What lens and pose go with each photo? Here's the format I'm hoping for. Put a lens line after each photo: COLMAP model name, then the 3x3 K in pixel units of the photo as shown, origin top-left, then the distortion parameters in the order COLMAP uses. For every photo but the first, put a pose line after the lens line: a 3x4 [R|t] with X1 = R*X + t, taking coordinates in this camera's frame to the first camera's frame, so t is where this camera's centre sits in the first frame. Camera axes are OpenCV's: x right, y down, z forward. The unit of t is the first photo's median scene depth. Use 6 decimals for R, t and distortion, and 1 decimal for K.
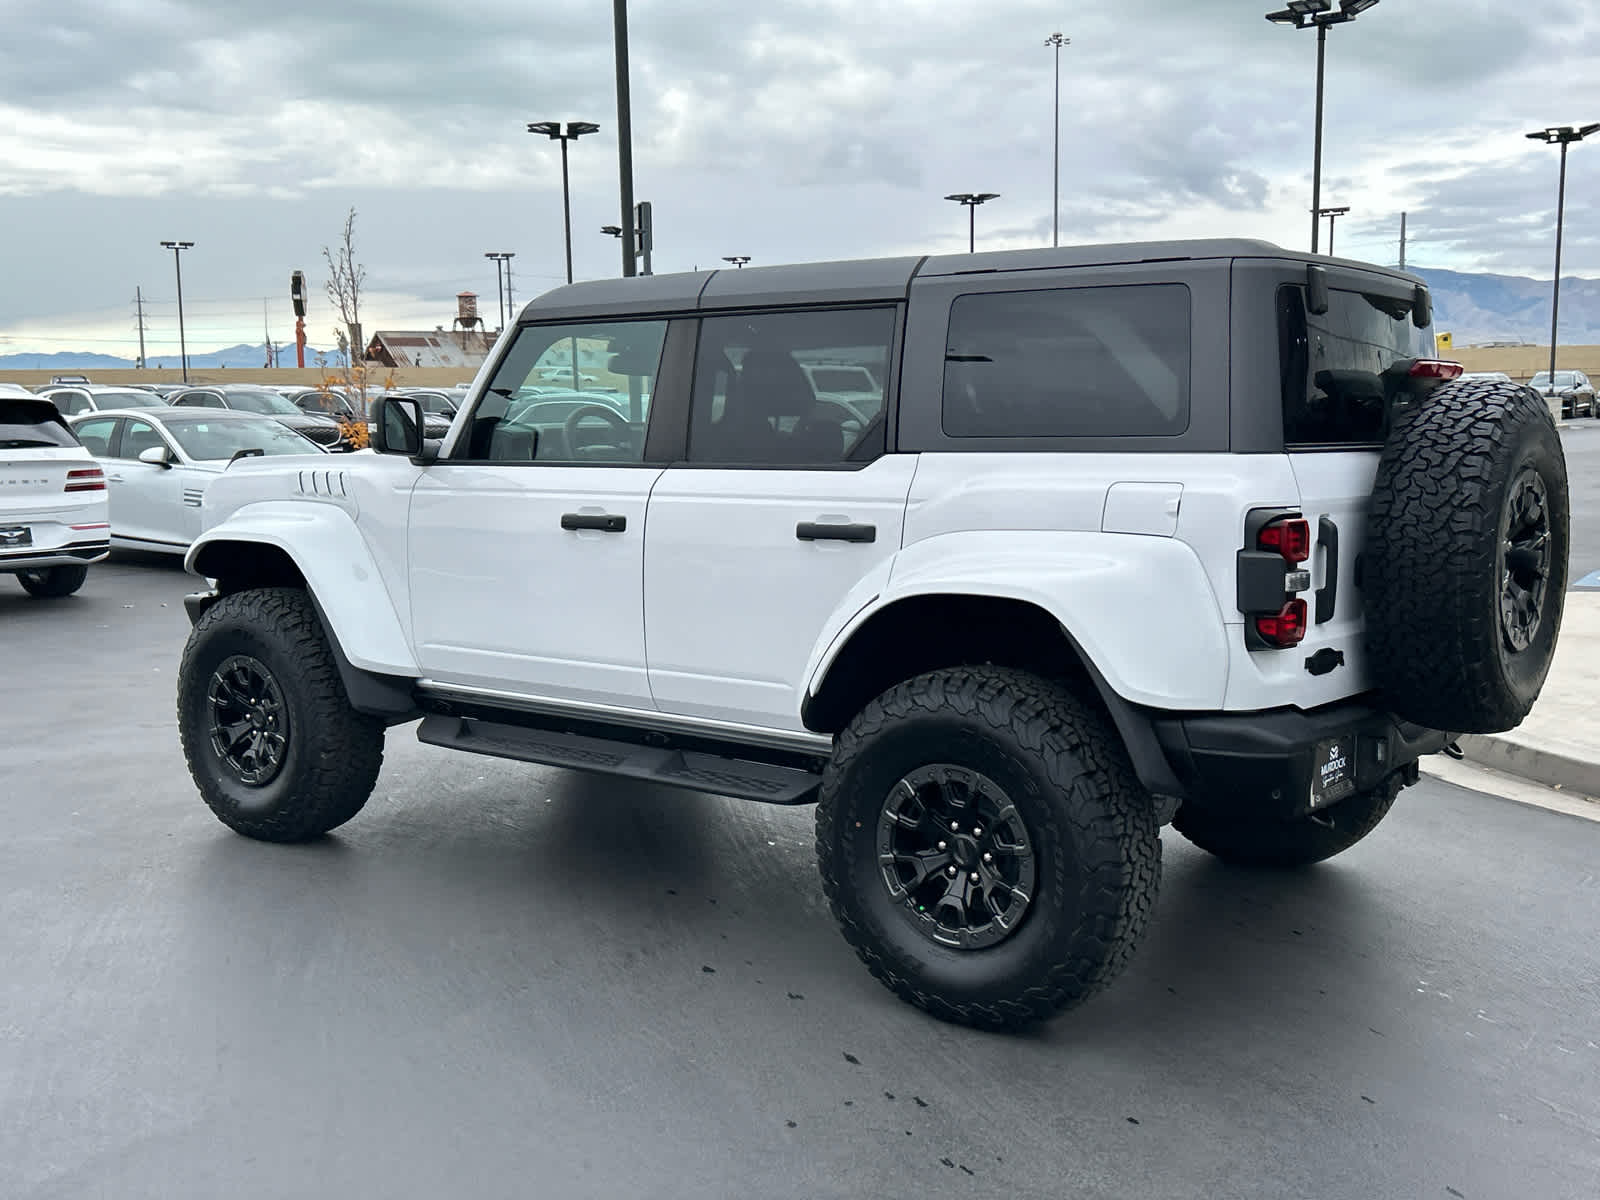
lens RADIAL K [[1666.2, 0, 800.0], [0, 1666.2, 600.0], [0, 0, 1]] dist [0.123034, -0.238326]
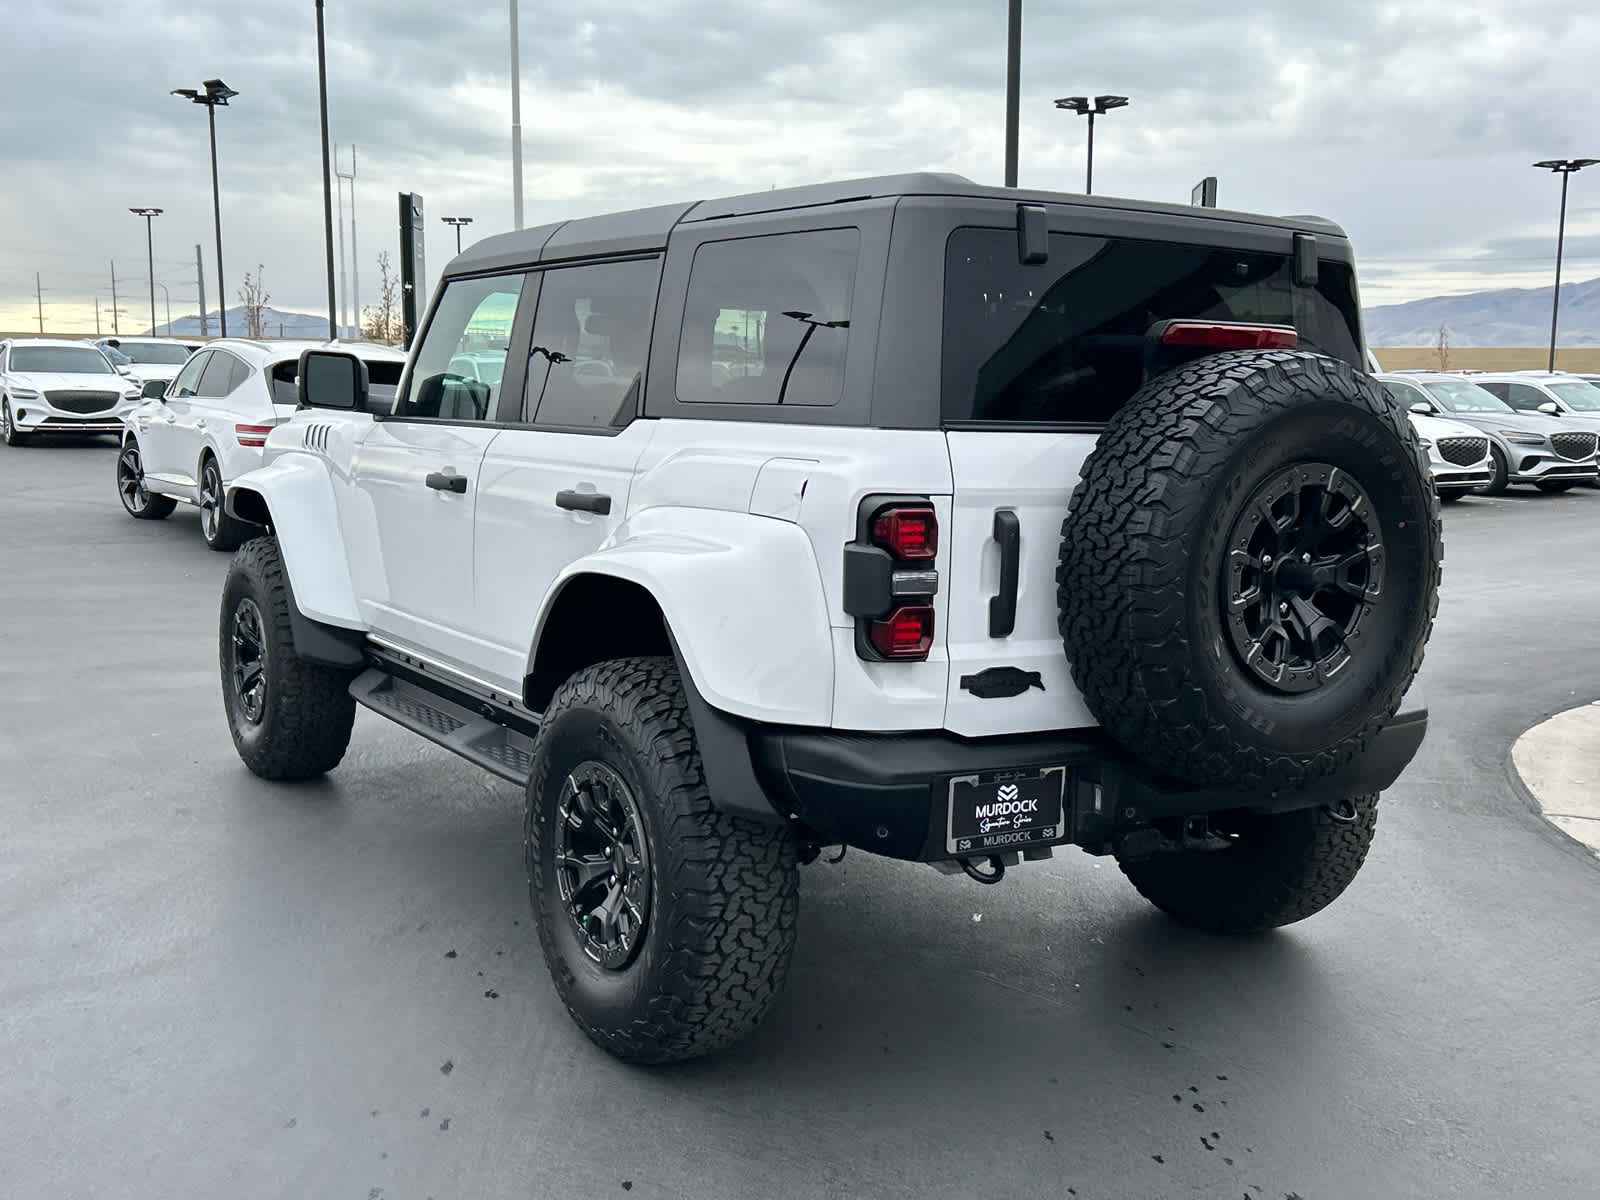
lens RADIAL K [[1666.2, 0, 800.0], [0, 1666.2, 600.0], [0, 0, 1]] dist [0.123034, -0.238326]
pose [[0.941888, 0.068063, -0.328958, 0.475522], [-0.064442, 0.997681, 0.021913, -0.015547], [0.329687, 0.000559, 0.944090, 0.180408]]
